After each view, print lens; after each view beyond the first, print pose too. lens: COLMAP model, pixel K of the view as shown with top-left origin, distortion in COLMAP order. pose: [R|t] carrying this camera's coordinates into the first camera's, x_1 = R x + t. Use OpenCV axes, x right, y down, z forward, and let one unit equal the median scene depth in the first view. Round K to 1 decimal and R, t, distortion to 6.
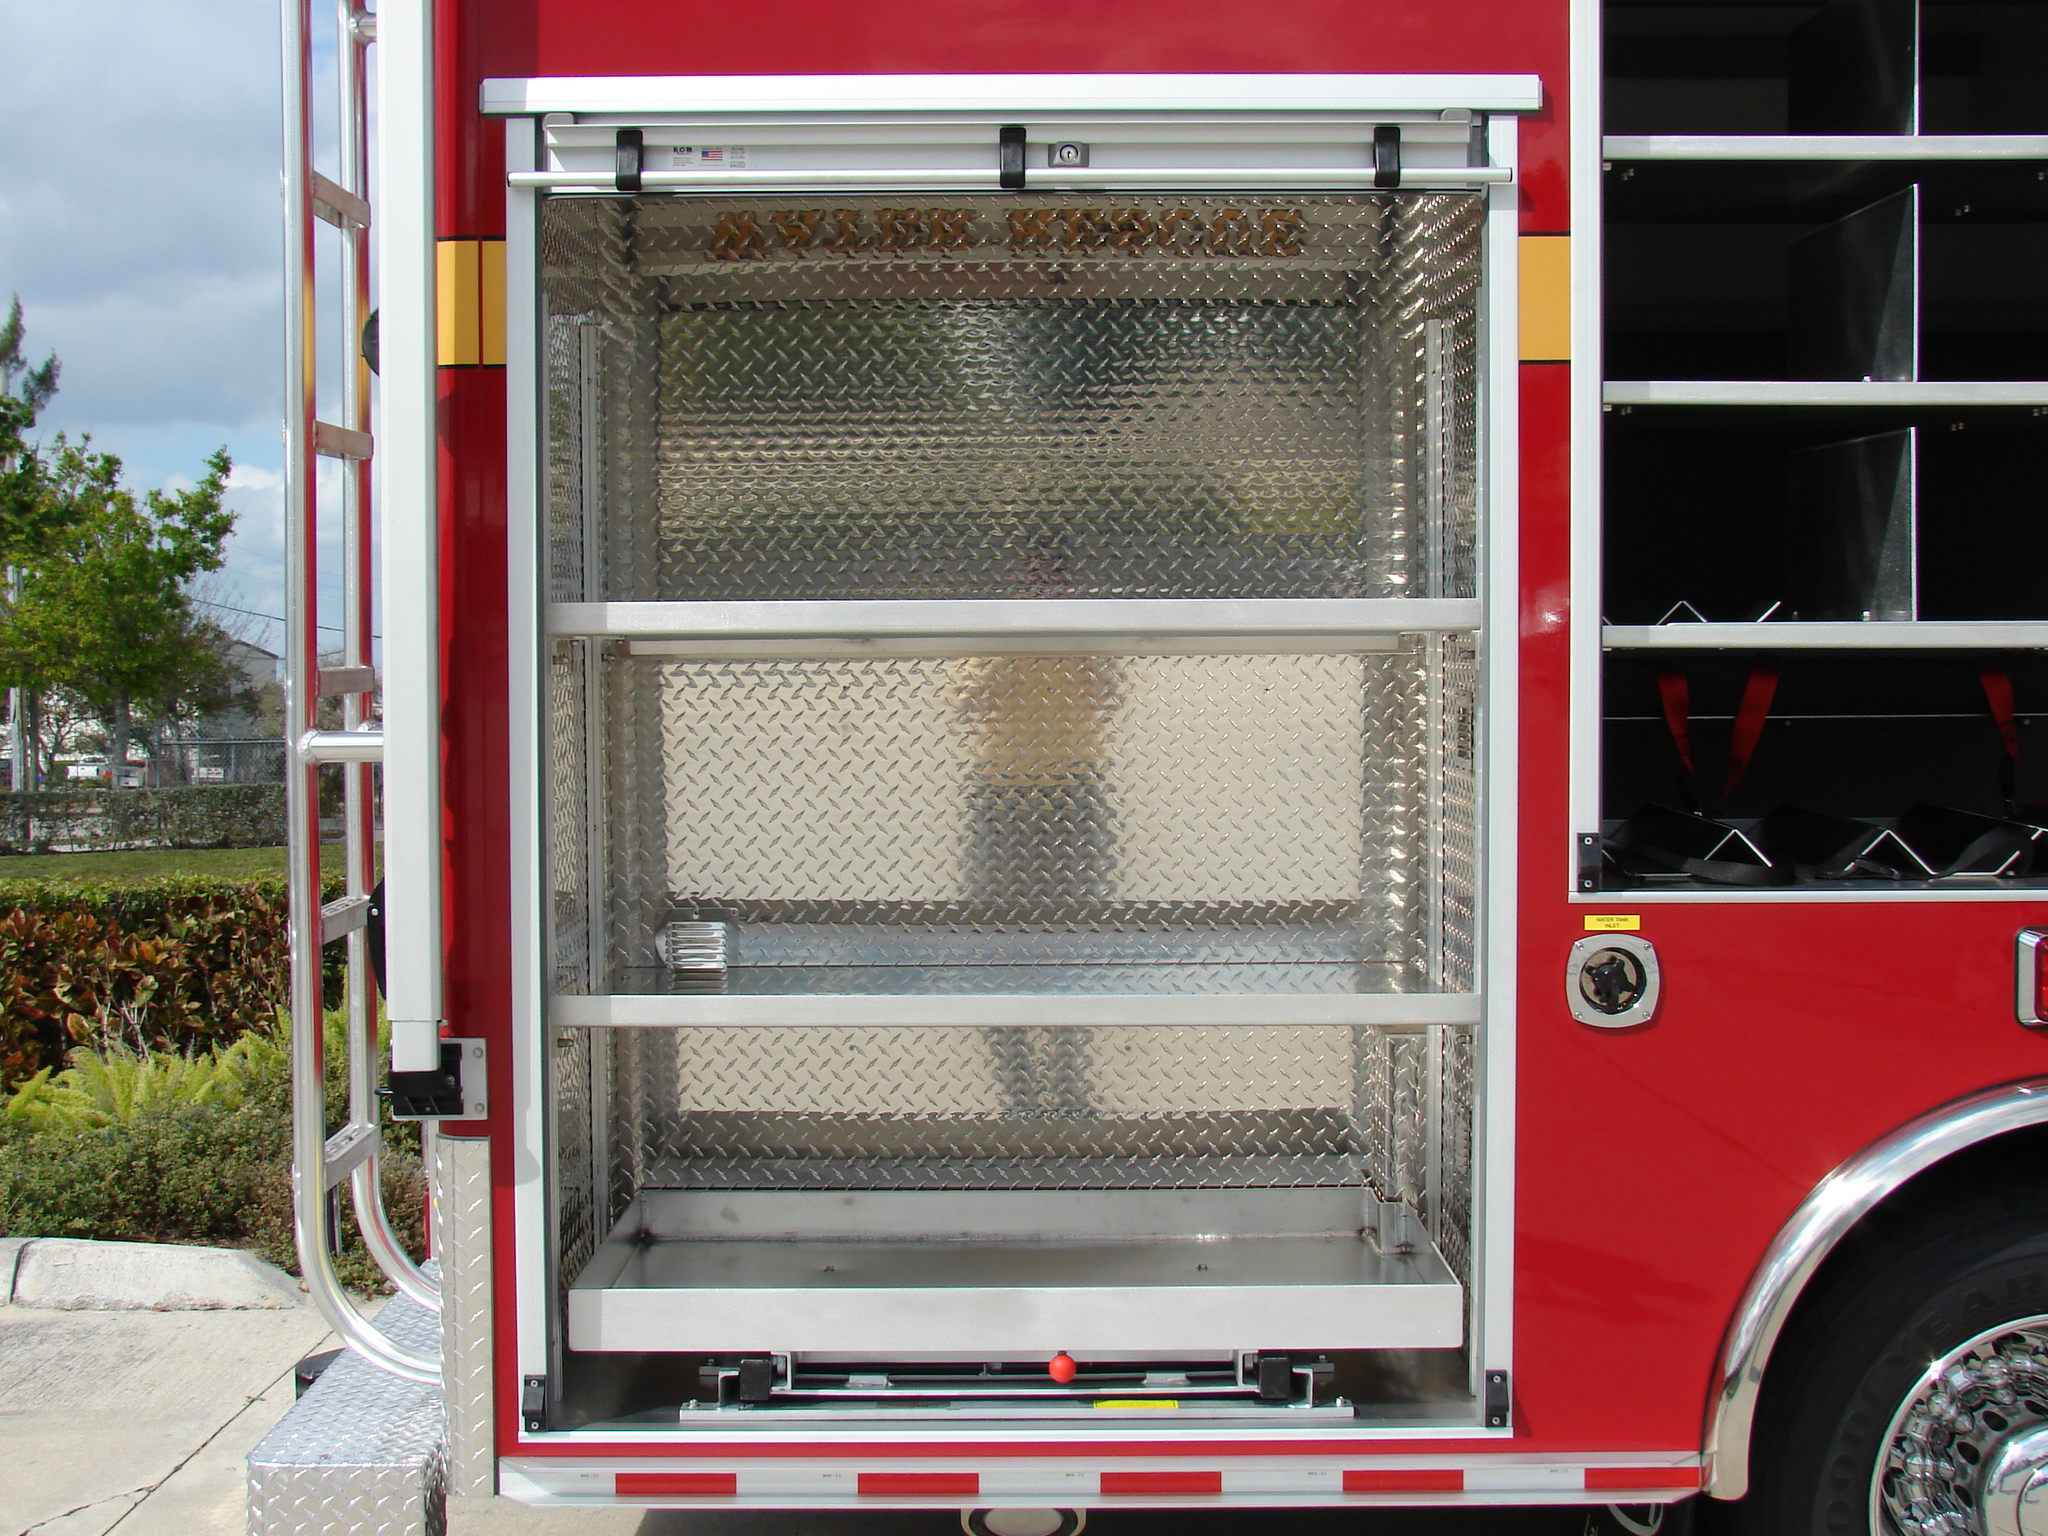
lens RADIAL K [[2887.3, 0, 1024.0], [0, 2887.3, 768.0], [0, 0, 1]] dist [-0.119060, 0.380673]
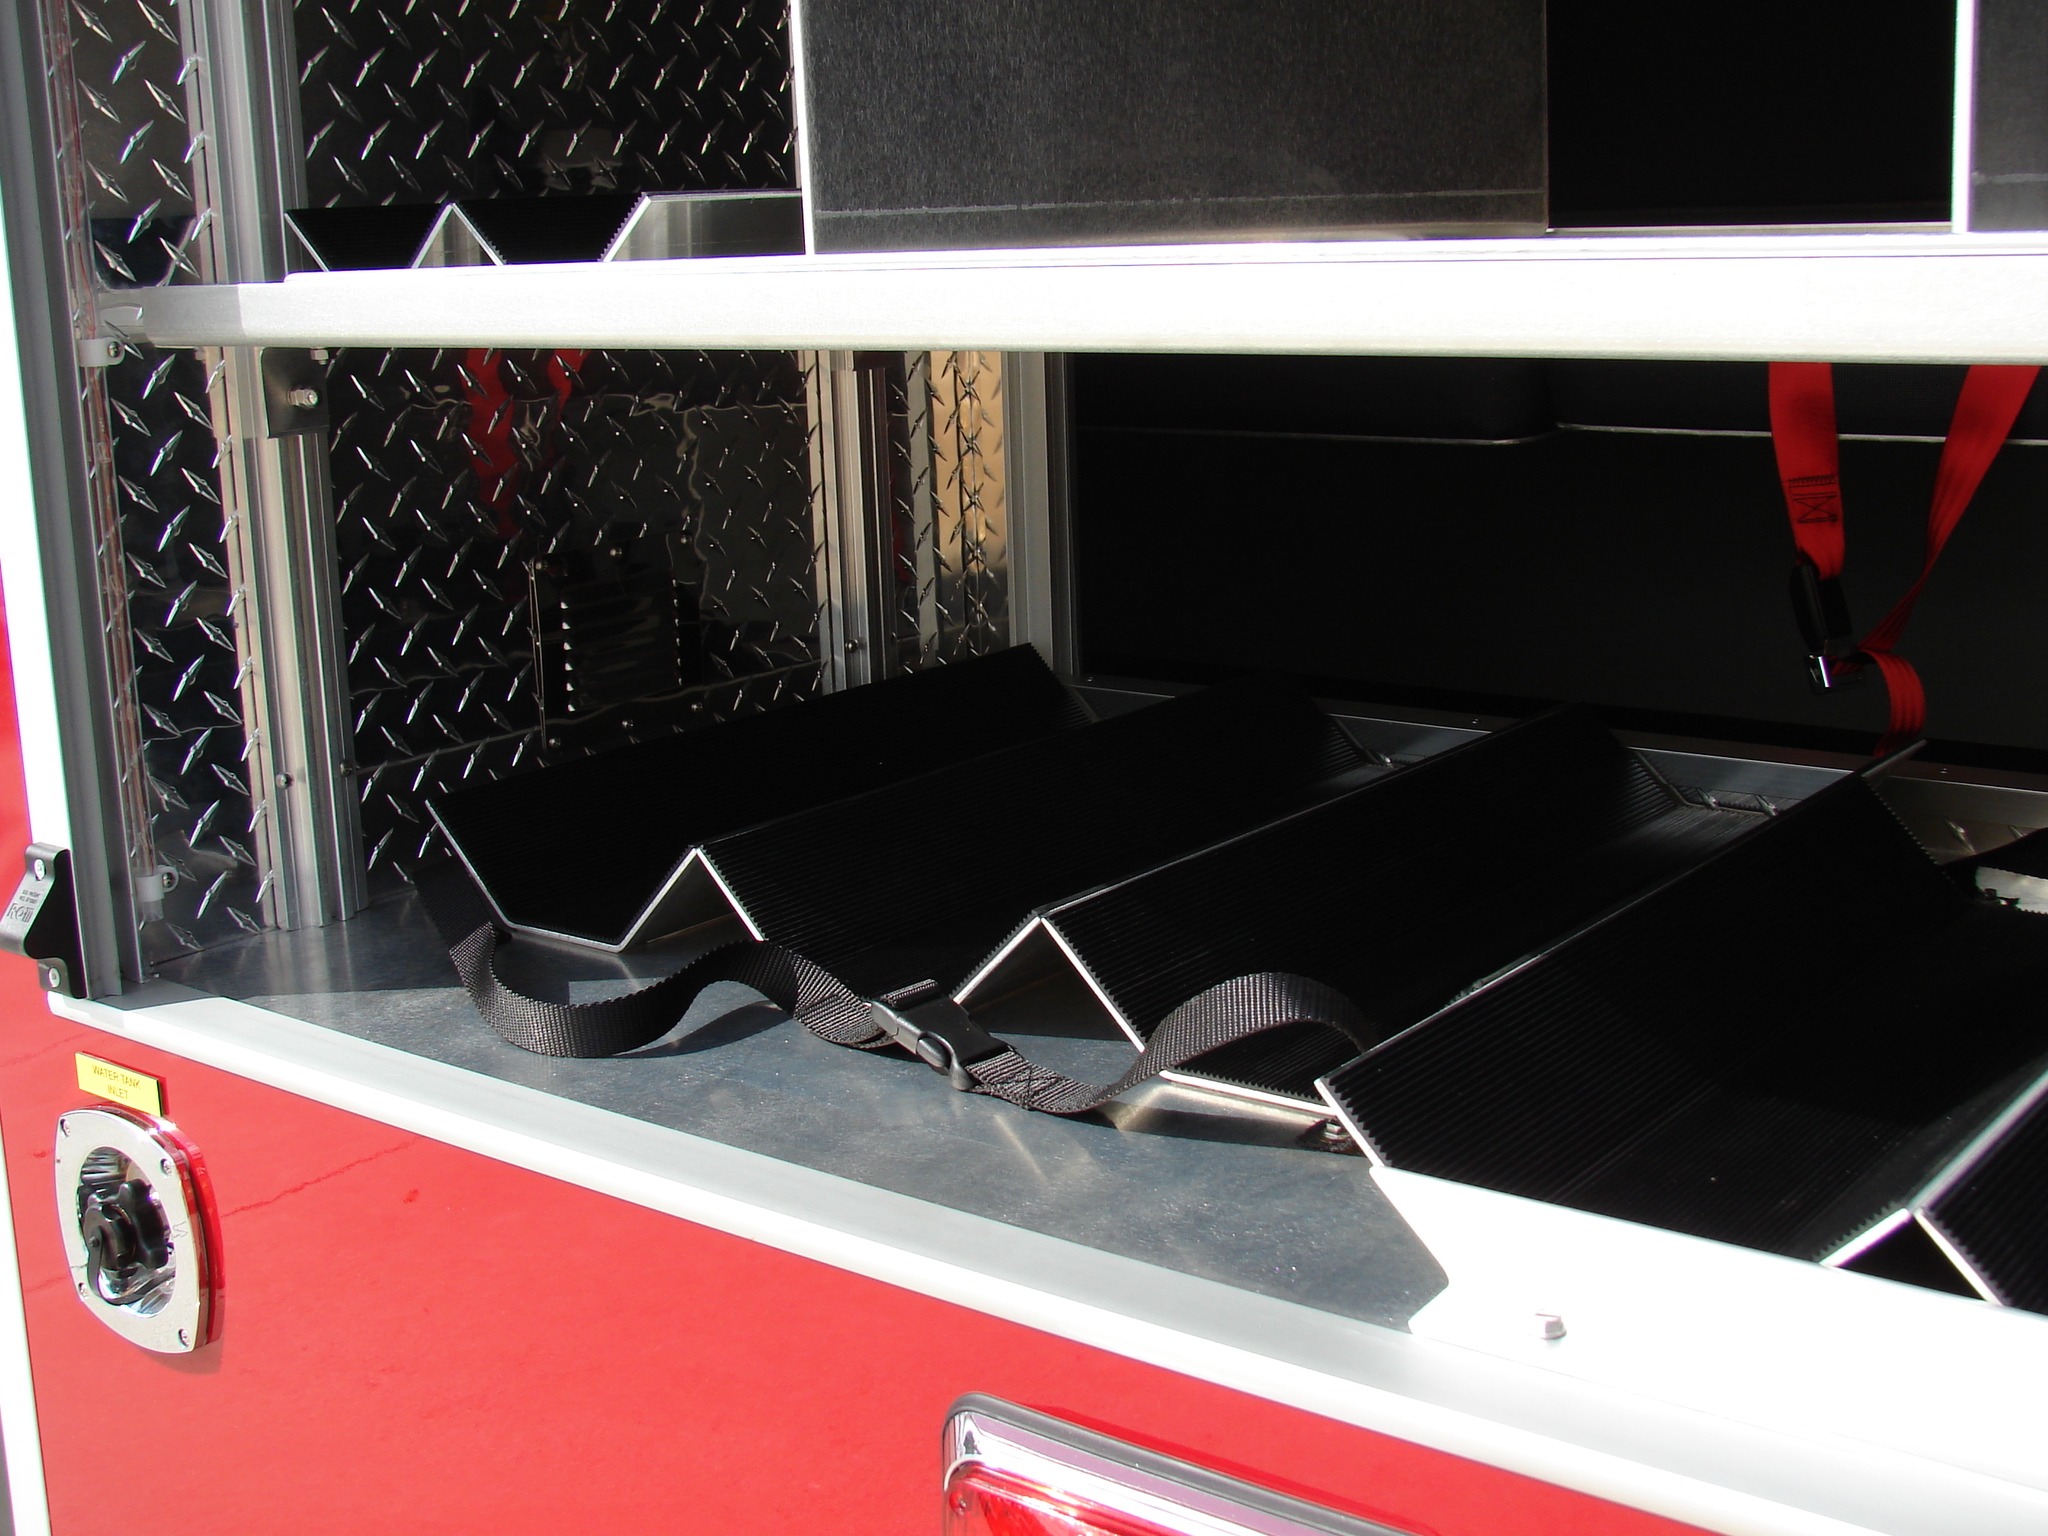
lens RADIAL K [[2468.8, 0, 1024.0], [0, 2468.8, 768.0], [0, 0, 1]] dist [-0.376391, 0.423067]
pose [[0.782672, 0.108050, -0.612984, 0.365115], [0.001400, 0.984510, 0.175325, -0.031765], [0.622432, -0.138081, 0.770397, 0.632261]]
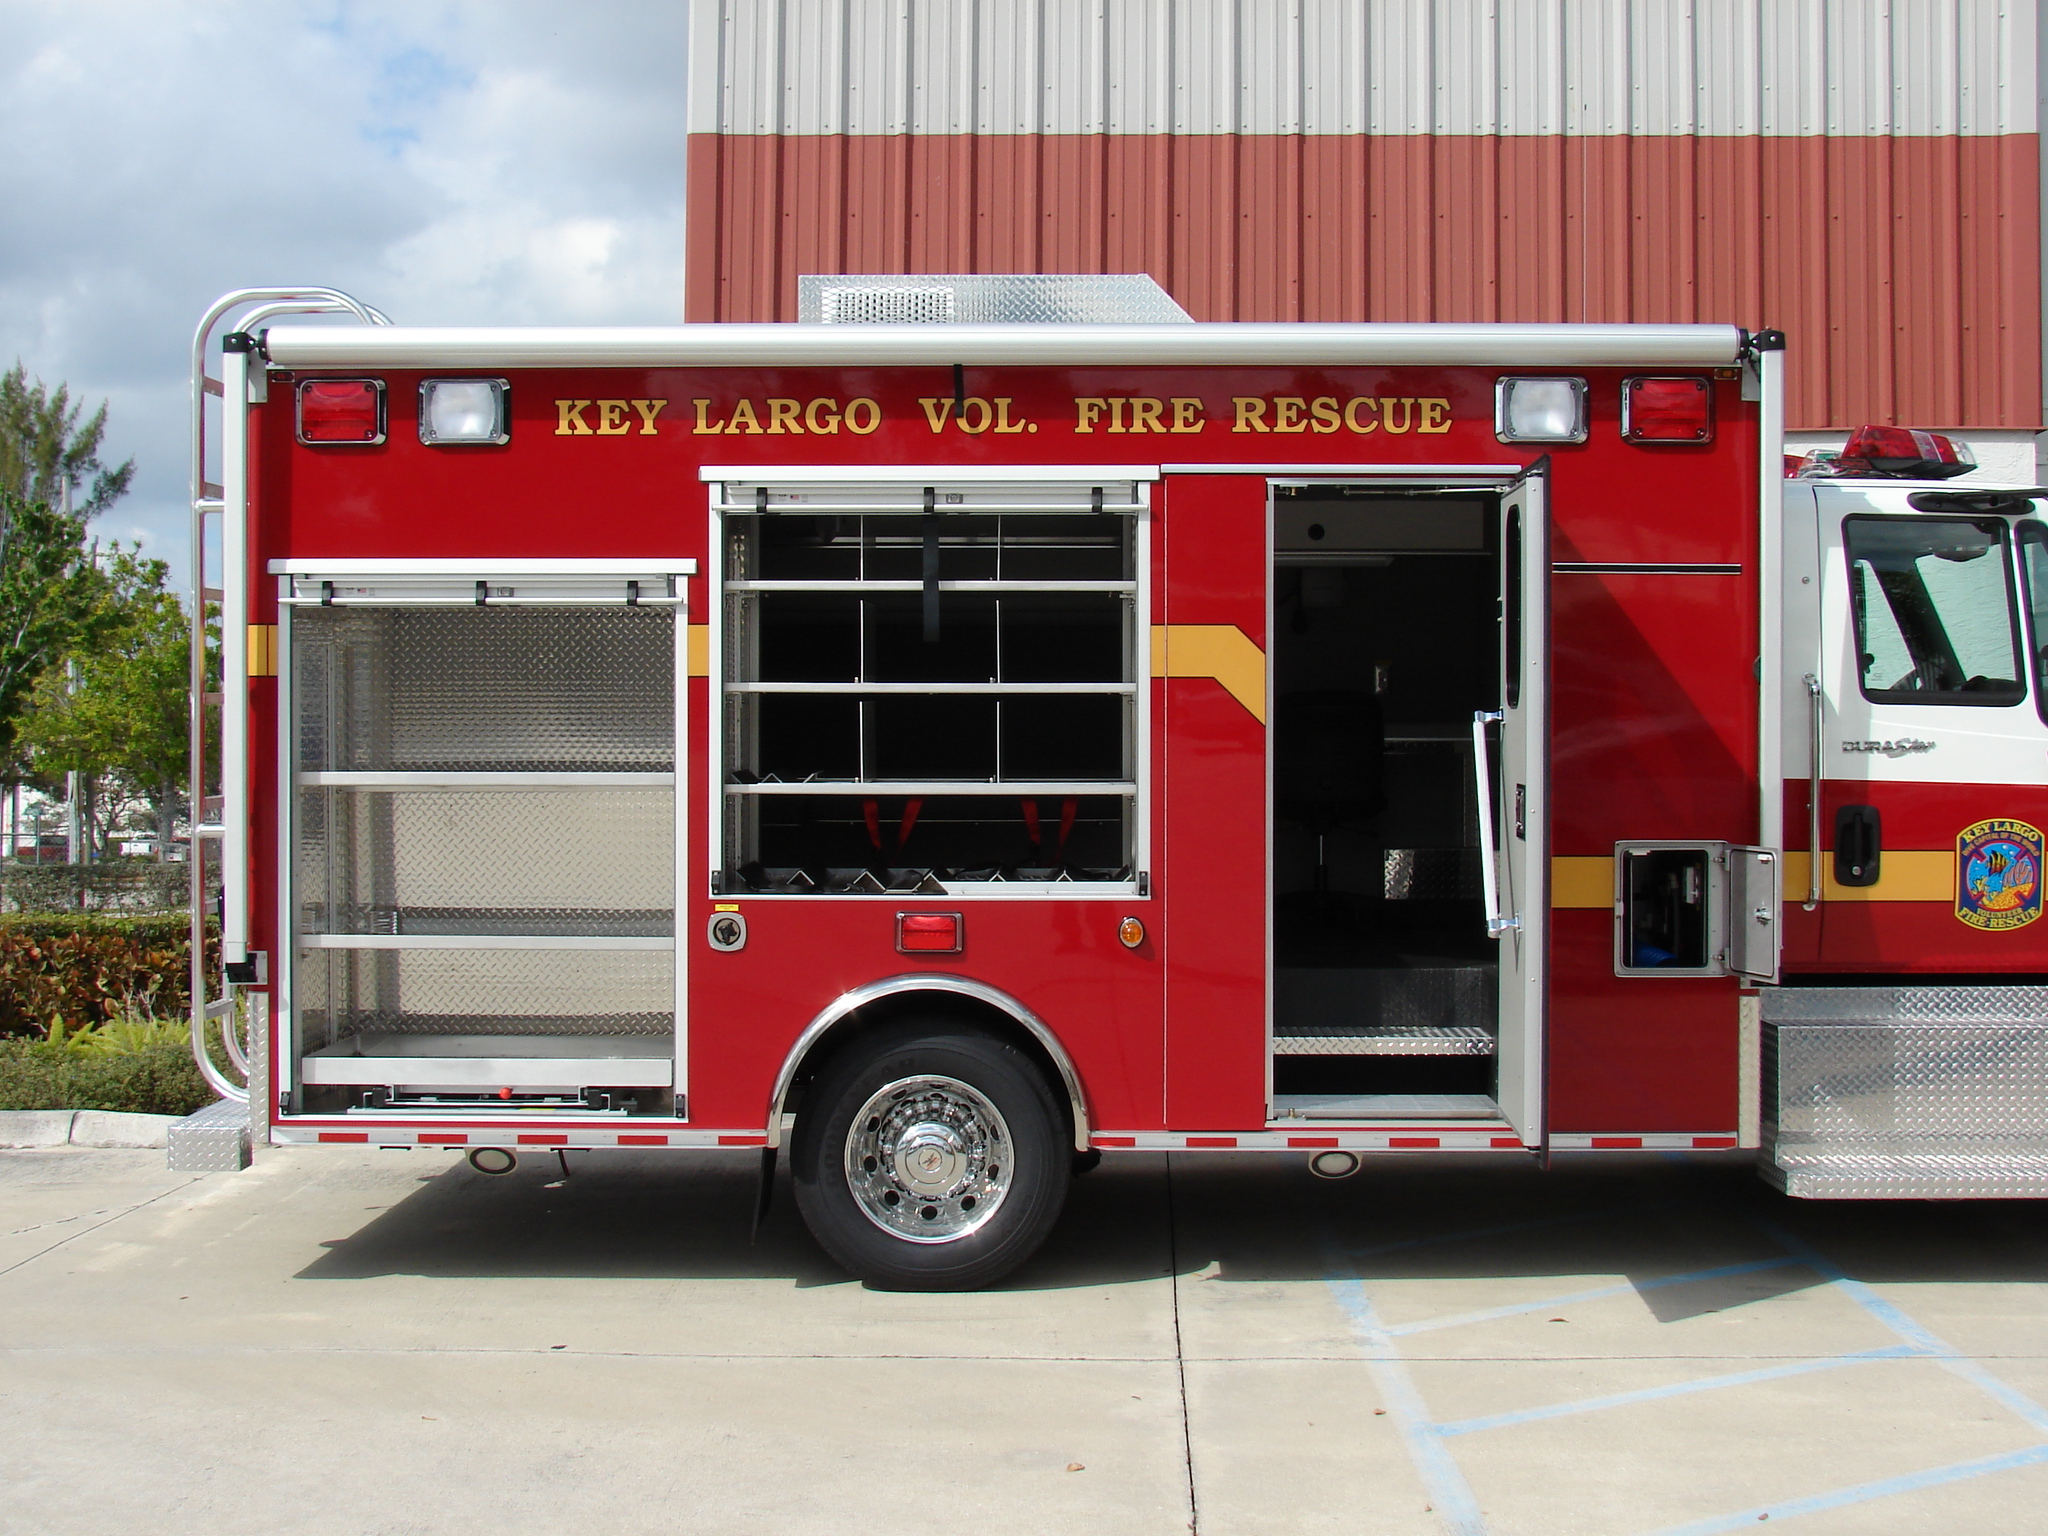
lens RADIAL K [[2887.3, 0, 1024.0], [0, 2887.3, 768.0], [0, 0, 1]] dist [-0.119060, 0.380673]
pose [[0.999823, 0.006198, -0.017783, 0.373833], [-0.006711, 0.999559, -0.028934, 0.003619], [0.017596, 0.029049, 0.999423, -1.071217]]
